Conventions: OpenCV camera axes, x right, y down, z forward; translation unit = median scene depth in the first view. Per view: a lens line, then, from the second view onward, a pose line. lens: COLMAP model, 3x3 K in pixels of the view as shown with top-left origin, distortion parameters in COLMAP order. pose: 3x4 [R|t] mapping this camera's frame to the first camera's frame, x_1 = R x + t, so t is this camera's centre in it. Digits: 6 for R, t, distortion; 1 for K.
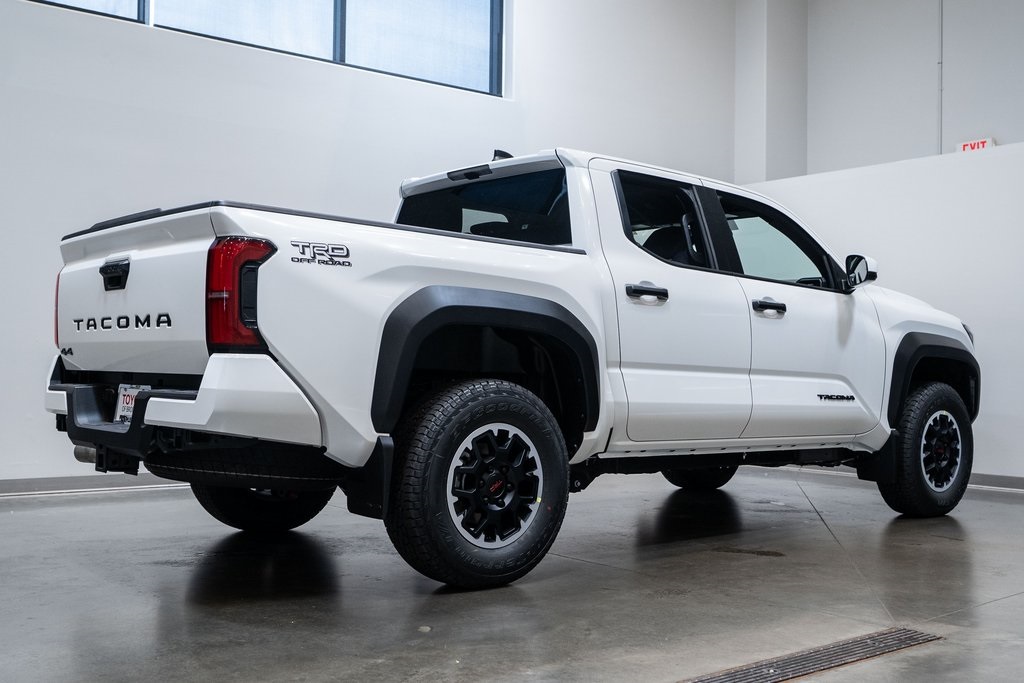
lens RADIAL K [[1138.2, 0, 512.0], [0, 1138.2, 341.5], [0, 0, 1]] dist [-0.074710, -0.014690]
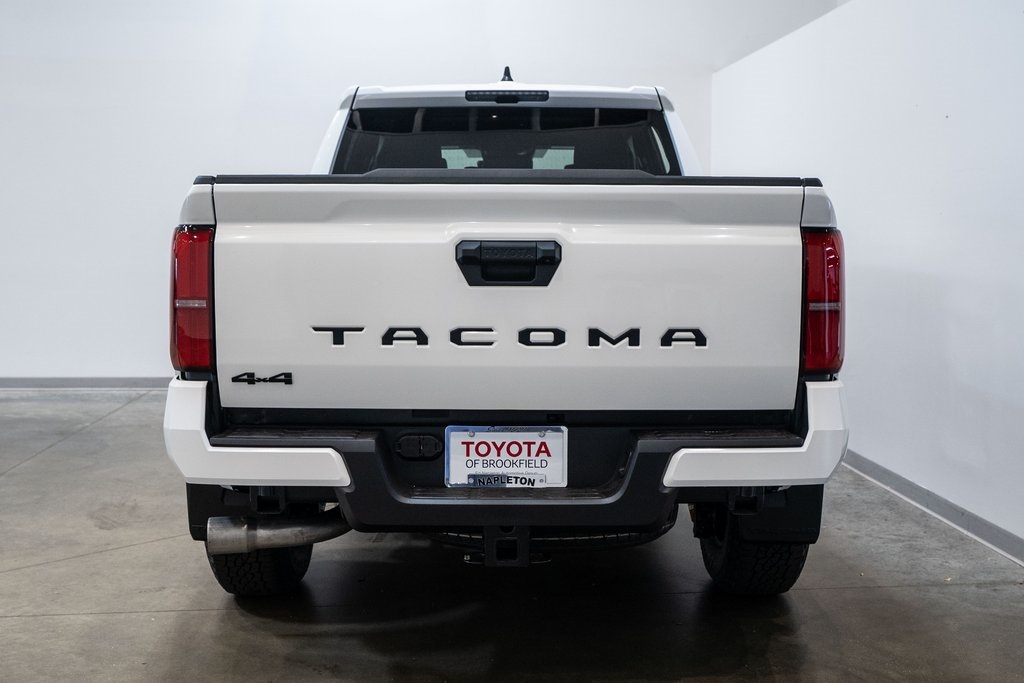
lens RADIAL K [[1138.2, 0, 512.0], [0, 1138.2, 341.5], [0, 0, 1]] dist [-0.074710, -0.014690]
pose [[0.648514, -0.085751, 0.756357, -0.824340], [-0.012335, 0.992320, 0.123079, -0.091968], [-0.761103, -0.089148, 0.642476, 0.571921]]
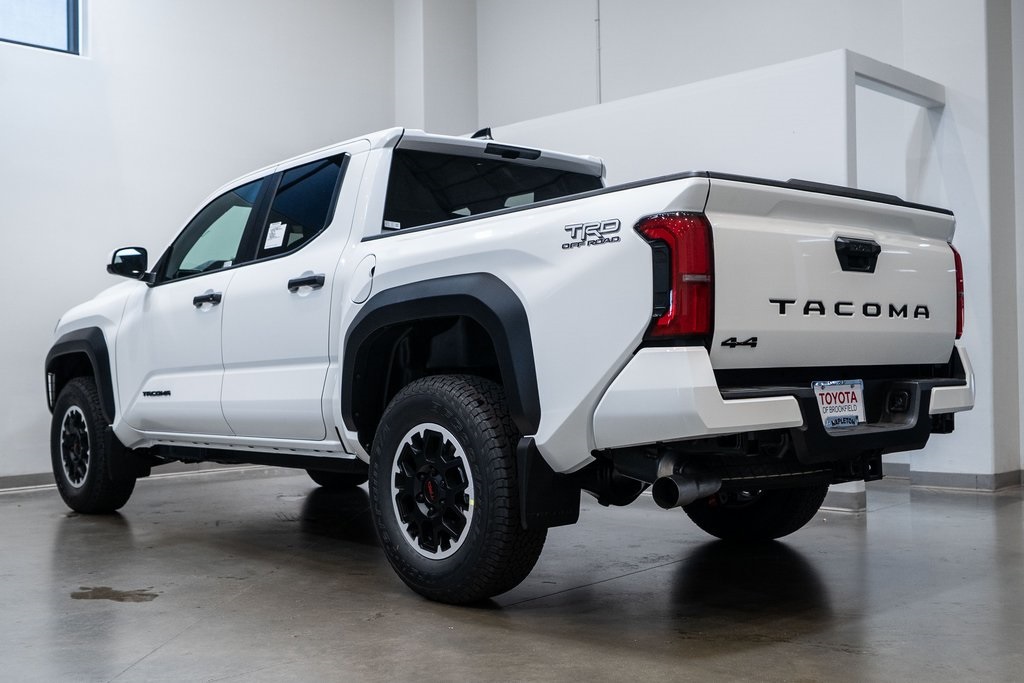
lens RADIAL K [[1138.2, 0, 512.0], [0, 1138.2, 341.5], [0, 0, 1]] dist [-0.074710, -0.014690]
pose [[-0.006930, 0.003942, 0.999968, -1.199418], [-0.006408, 0.999972, -0.003986, 0.012972], [-0.999955, -0.006435, -0.006904, 1.249526]]
